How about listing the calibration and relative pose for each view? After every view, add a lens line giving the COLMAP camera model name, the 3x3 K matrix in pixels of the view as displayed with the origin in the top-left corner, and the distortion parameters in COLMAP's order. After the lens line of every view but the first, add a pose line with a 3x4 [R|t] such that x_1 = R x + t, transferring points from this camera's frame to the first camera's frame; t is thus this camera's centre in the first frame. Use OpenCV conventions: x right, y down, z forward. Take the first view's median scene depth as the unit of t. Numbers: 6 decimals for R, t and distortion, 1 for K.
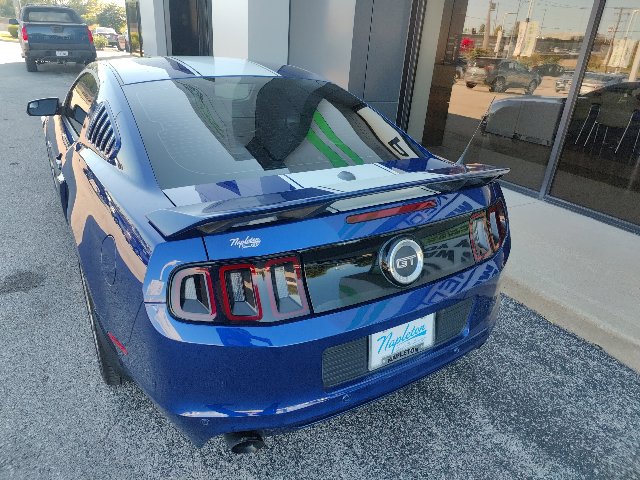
lens RADIAL K [[446.4, 0, 325.0], [0, 446.4, 241.2], [0, 0, 1]] dist [0.043870, -0.055259]
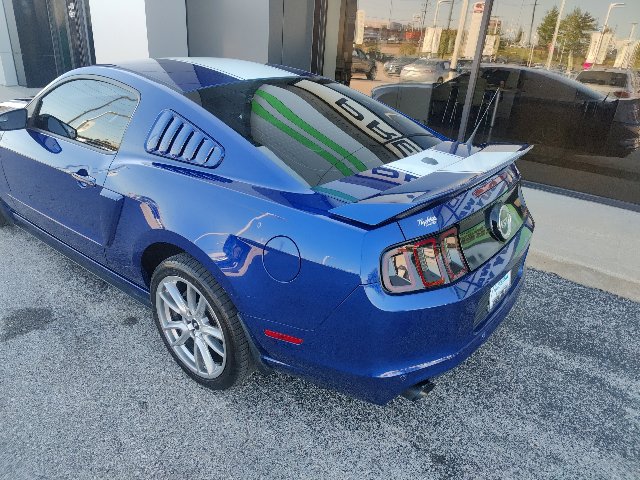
lens RADIAL K [[450.6, 0, 325.3], [0, 450.6, 238.5], [0, 0, 1]] dist [0.054540, -0.067296]
pose [[0.930728, -0.147831, 0.334502, -0.566548], [0.141369, 0.988991, 0.043729, -0.029382], [-0.337284, 0.006588, 0.941380, -0.044630]]
